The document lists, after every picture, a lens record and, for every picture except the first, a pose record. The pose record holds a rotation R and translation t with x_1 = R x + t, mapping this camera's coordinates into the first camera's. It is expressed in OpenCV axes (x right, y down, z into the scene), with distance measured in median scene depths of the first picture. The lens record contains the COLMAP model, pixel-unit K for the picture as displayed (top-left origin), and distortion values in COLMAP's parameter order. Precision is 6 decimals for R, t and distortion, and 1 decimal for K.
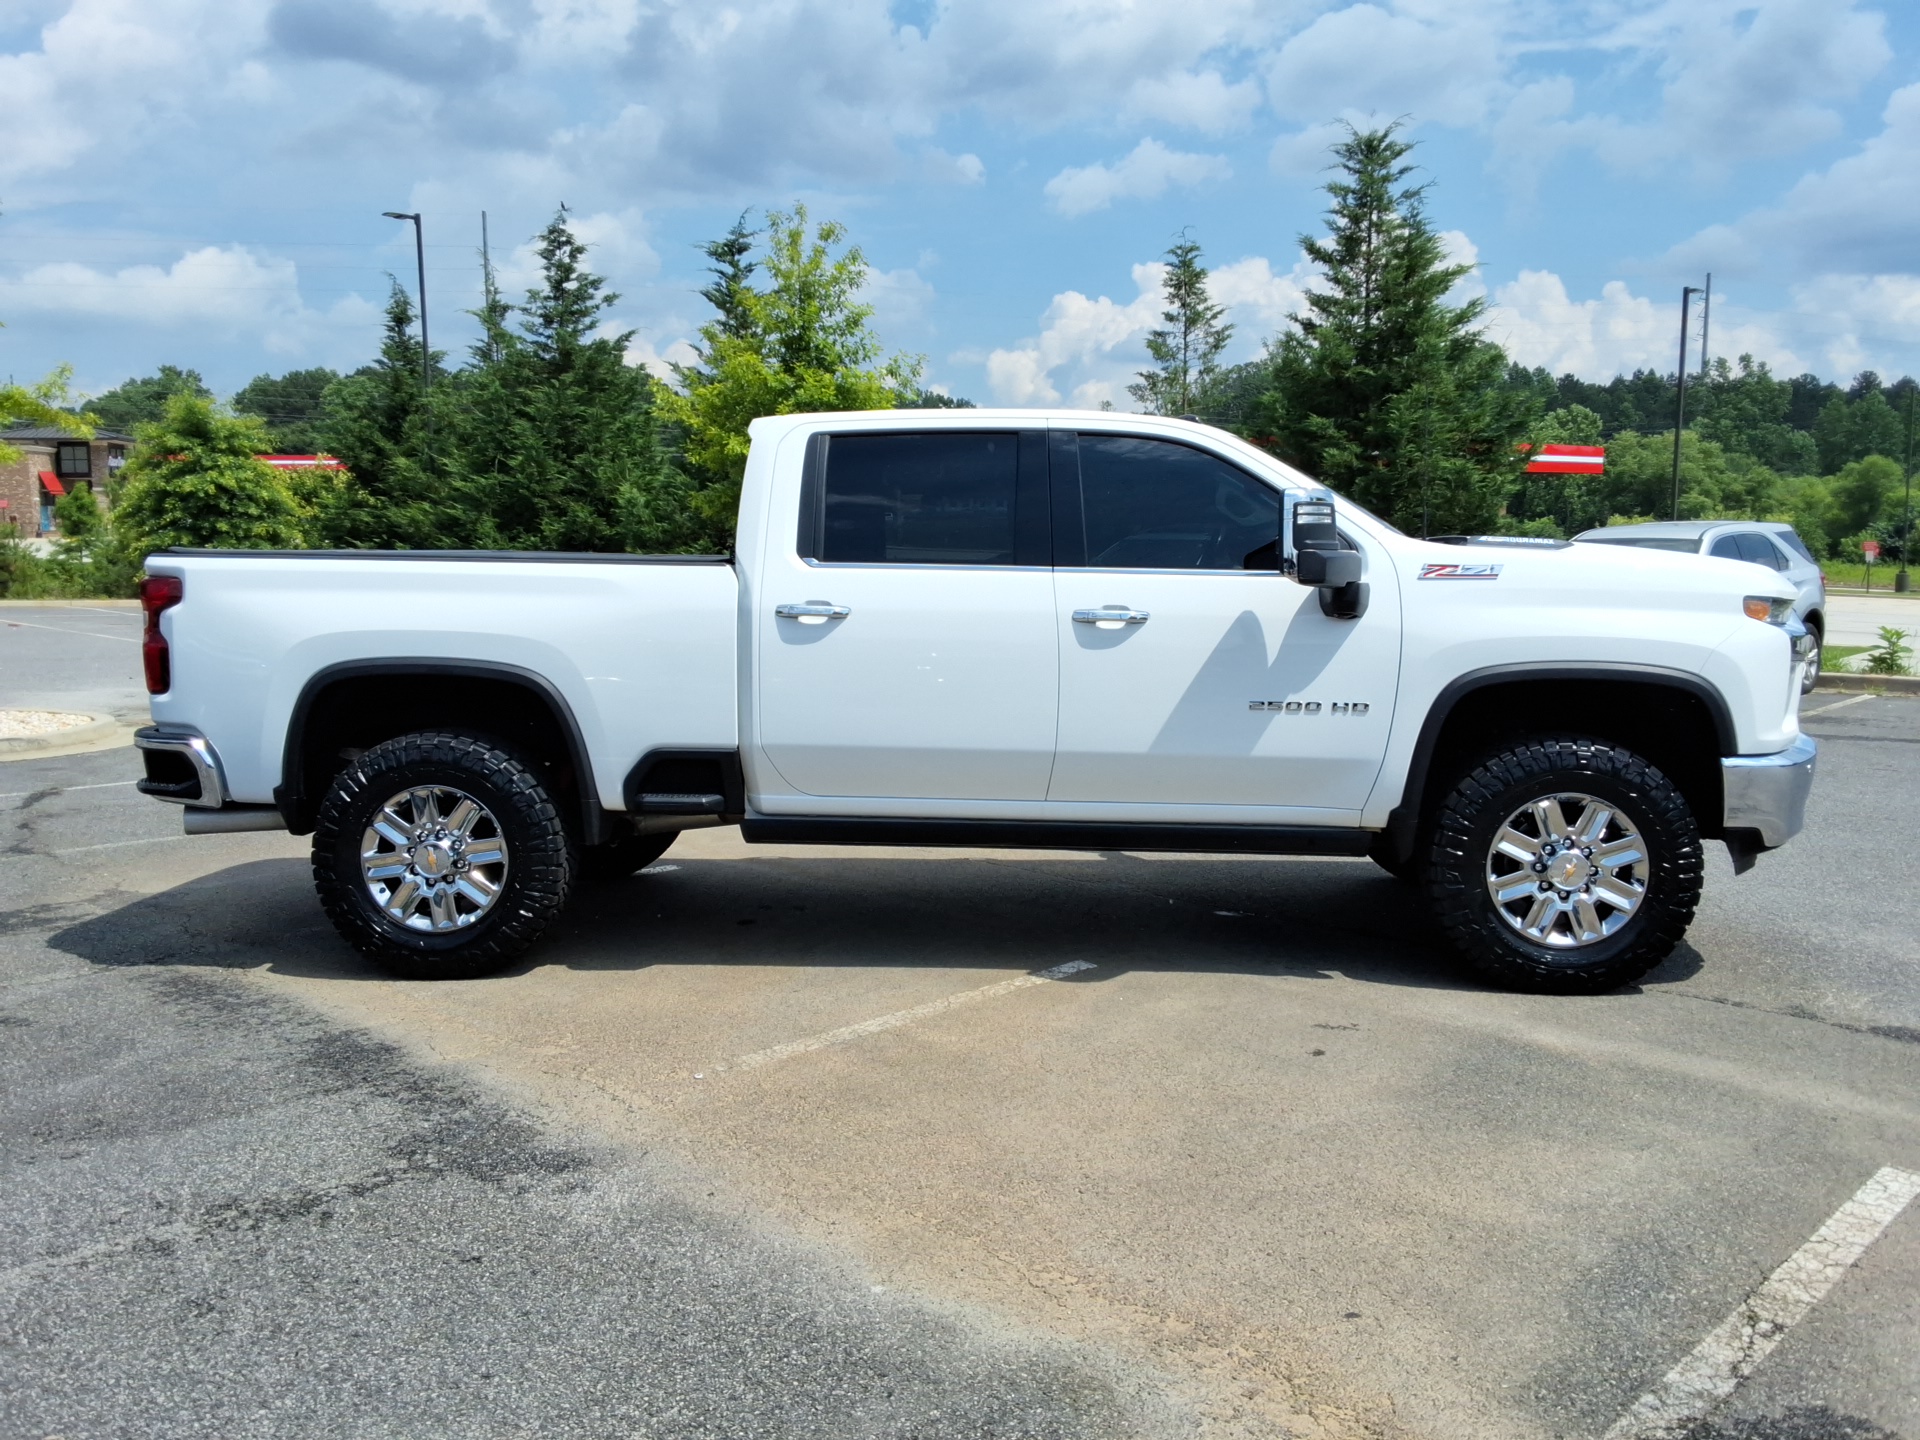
lens RADIAL K [[1539.1, 0, 974.7], [0, 1539.1, 730.2], [0, 0, 1]] dist [0.096165, -0.145601]
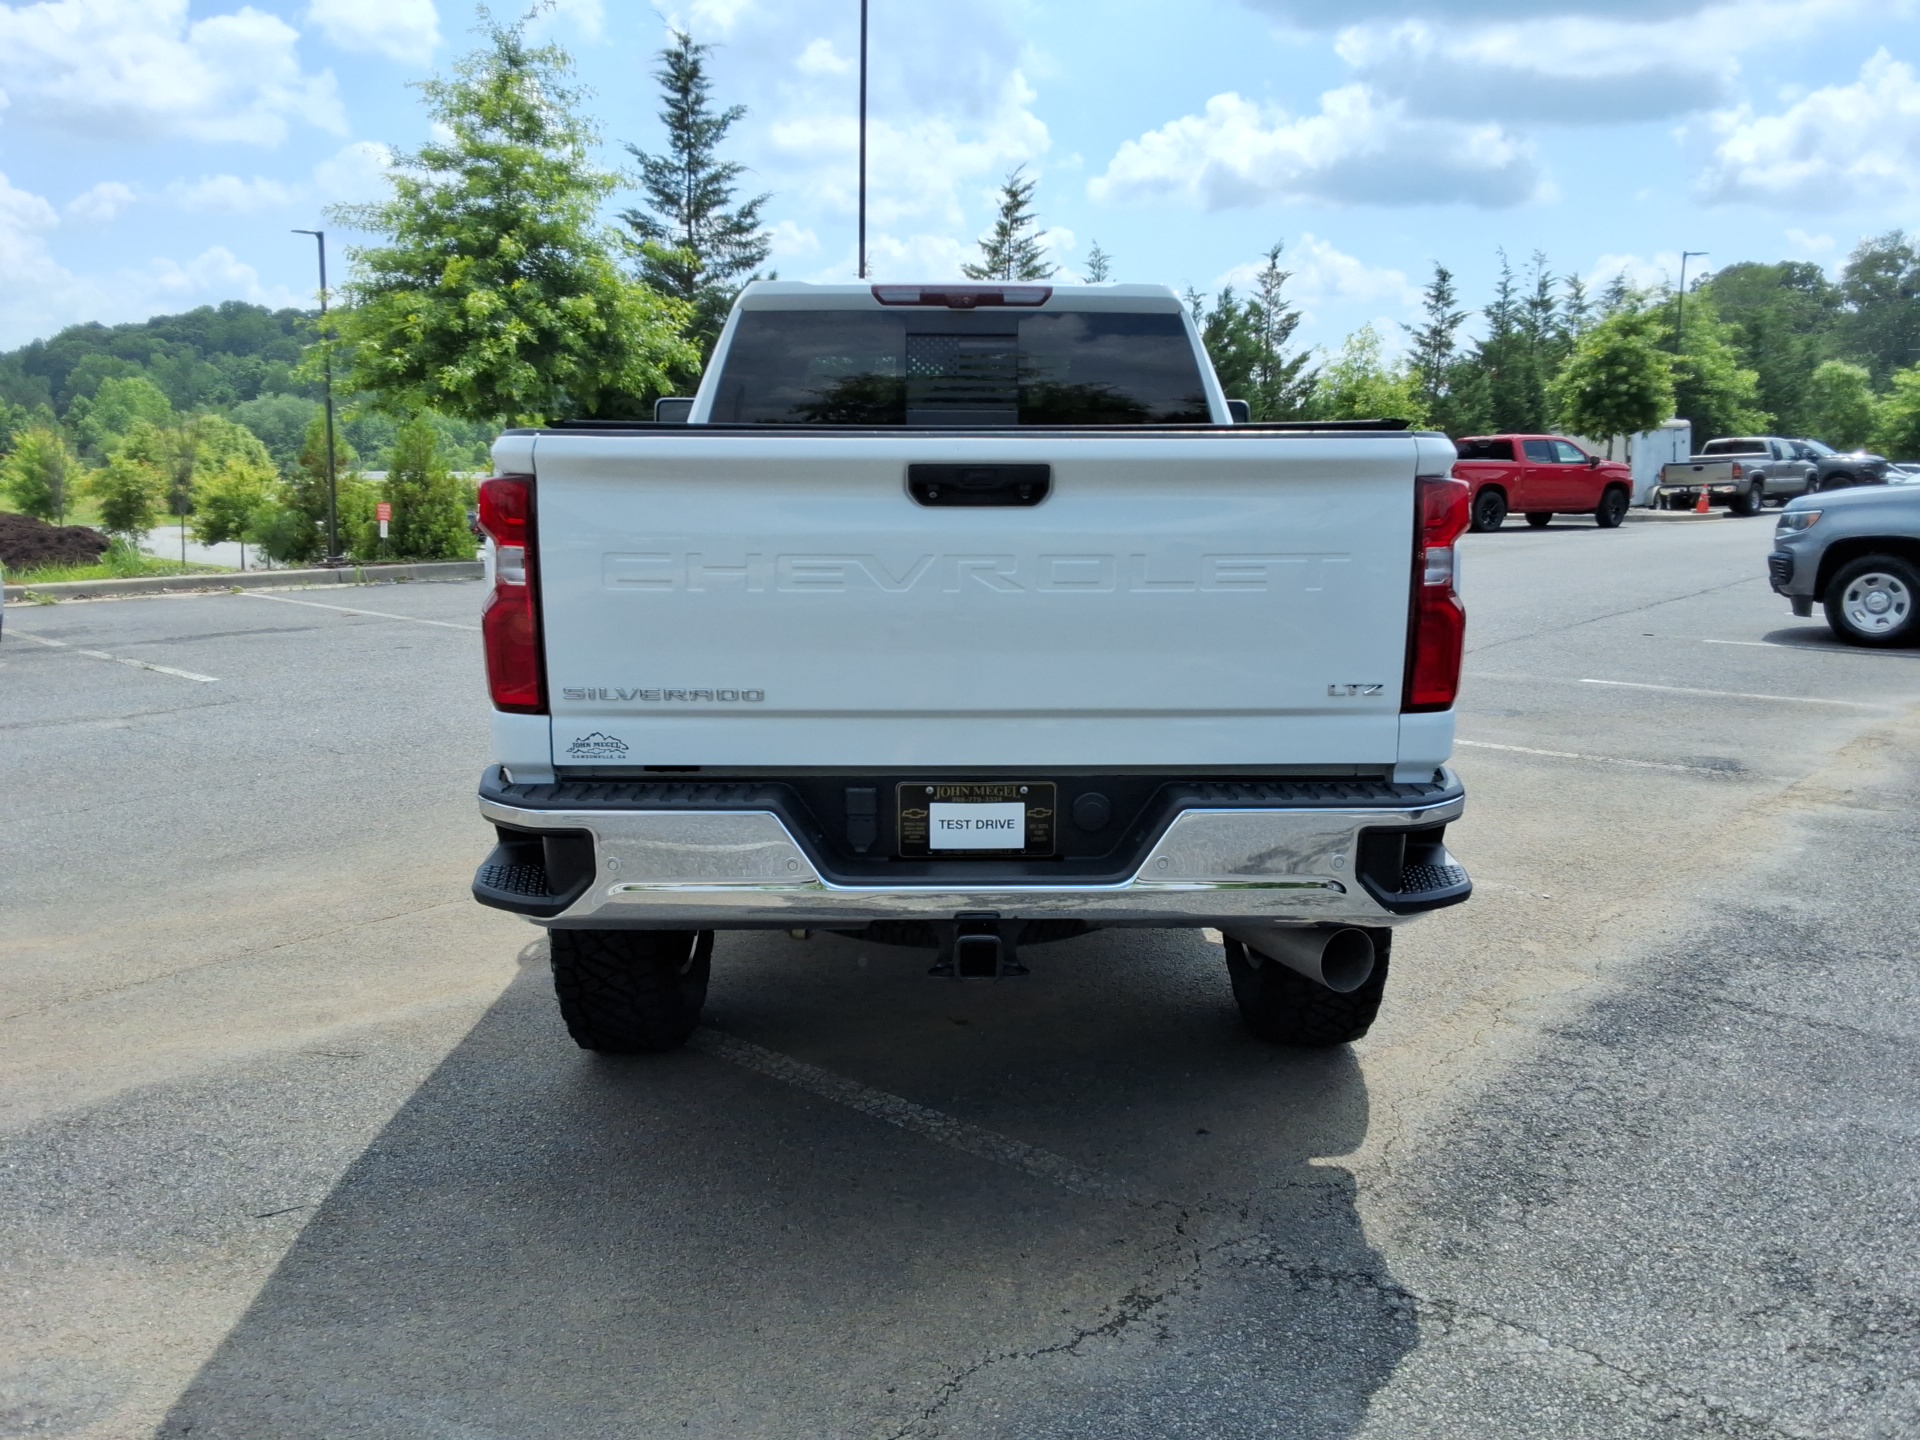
lens RADIAL K [[1539.1, 0, 975.5], [0, 1539.1, 718.8], [0, 0, 1]] dist [0.096165, -0.145601]
pose [[-0.091191, -0.161532, 0.982645, -1.020935], [0.111190, 0.978935, 0.171241, -0.125468], [-0.989606, 0.124876, -0.071309, 1.200036]]
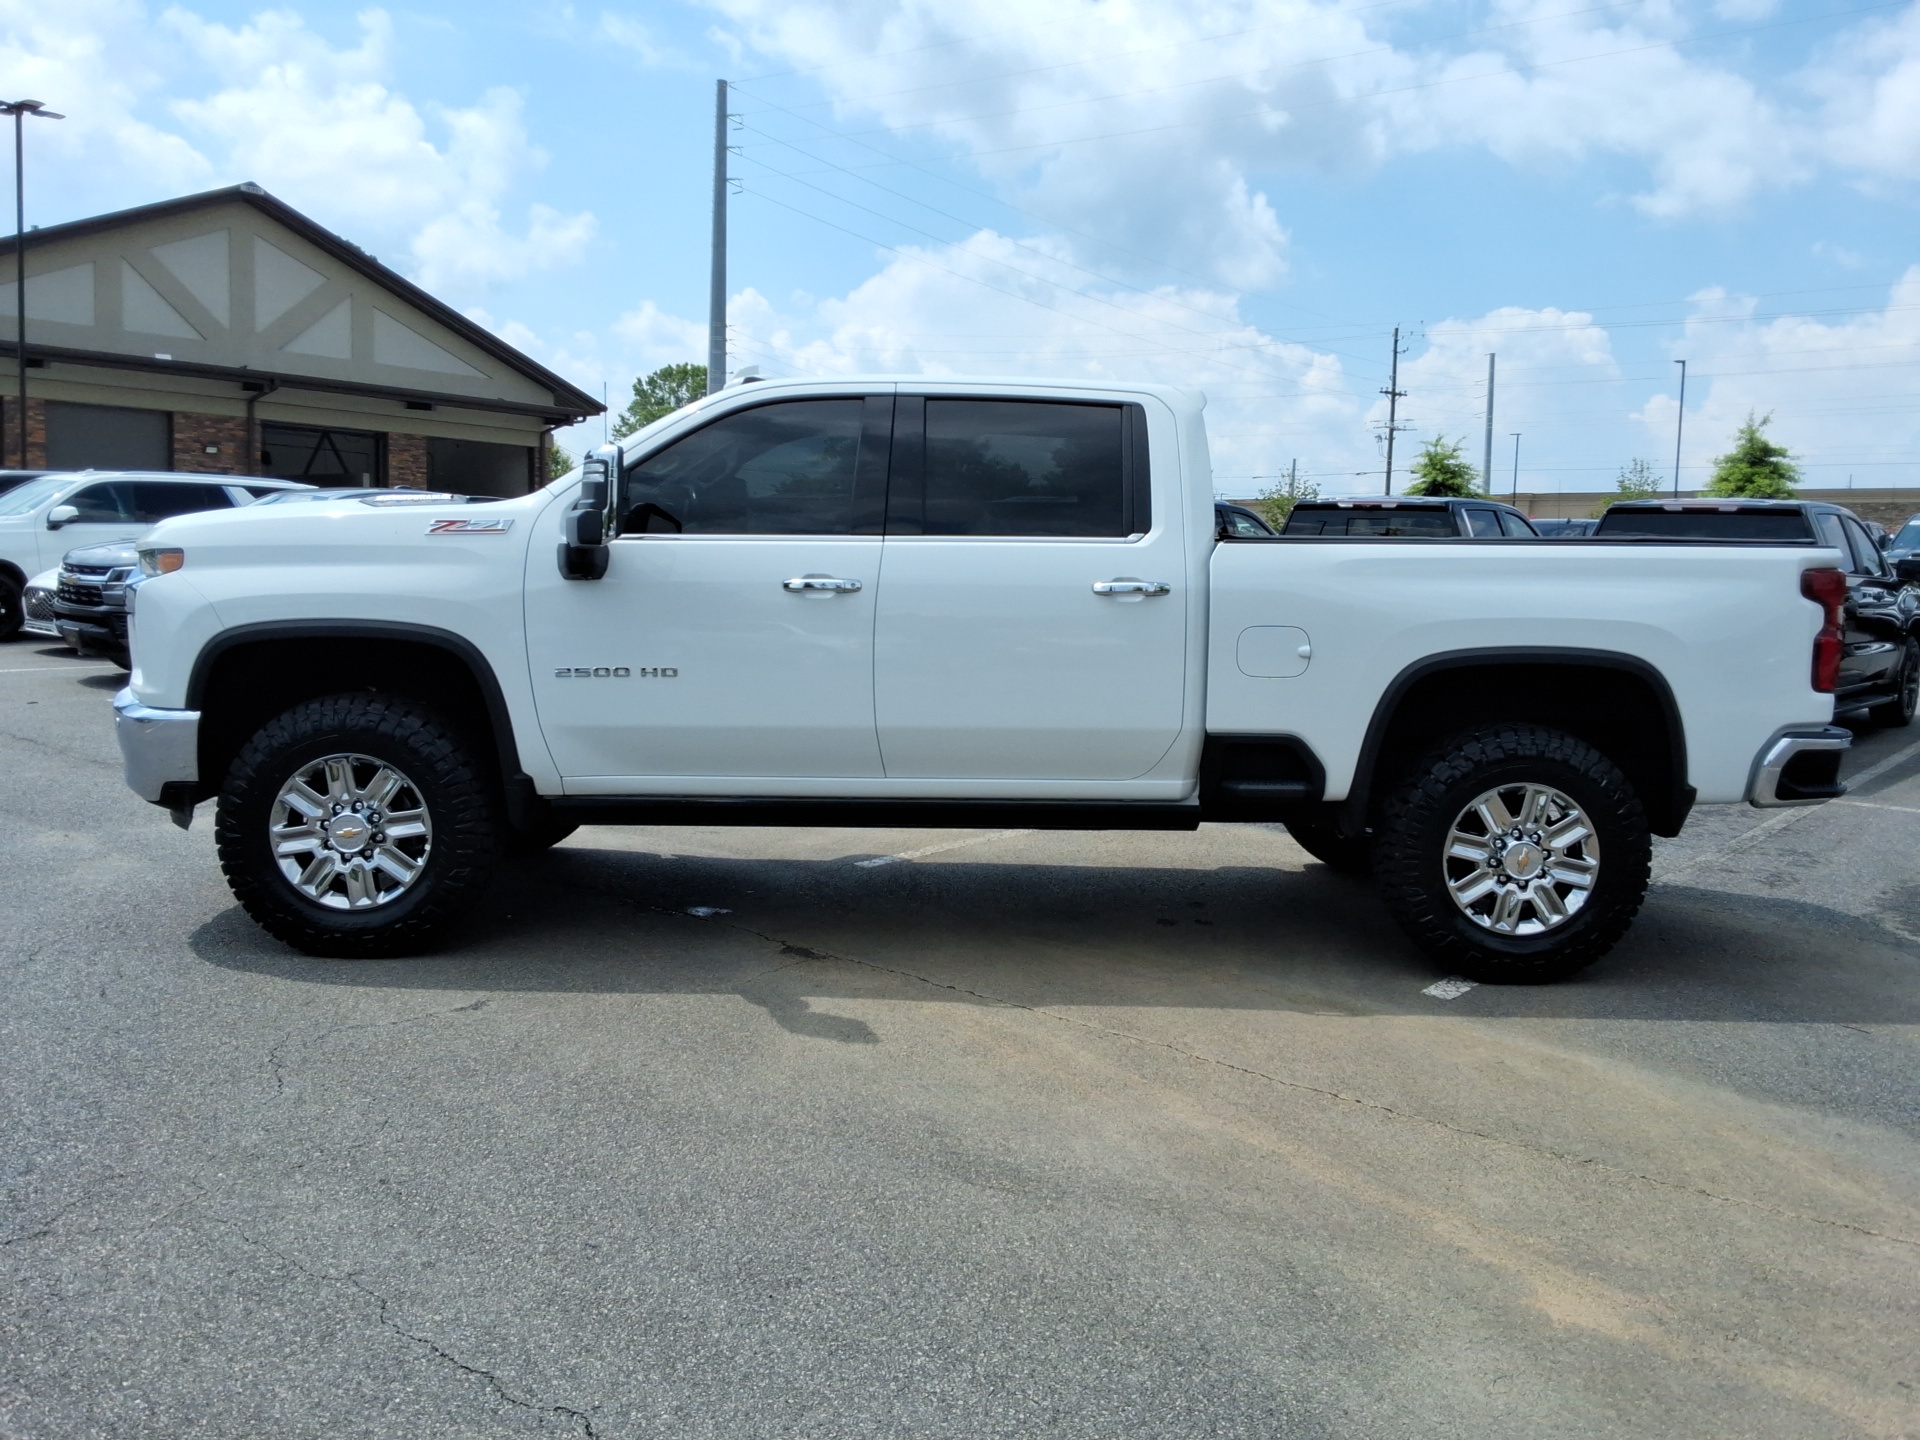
lens RADIAL K [[1539.1, 0, 978.8], [0, 1539.1, 736.7], [0, 0, 1]] dist [0.096165, -0.145601]
pose [[-0.995486, -0.012759, -0.094050, 0.080423], [-0.034851, 0.970842, 0.237174, -0.239903], [0.088281, 0.239381, -0.966904, 2.181943]]
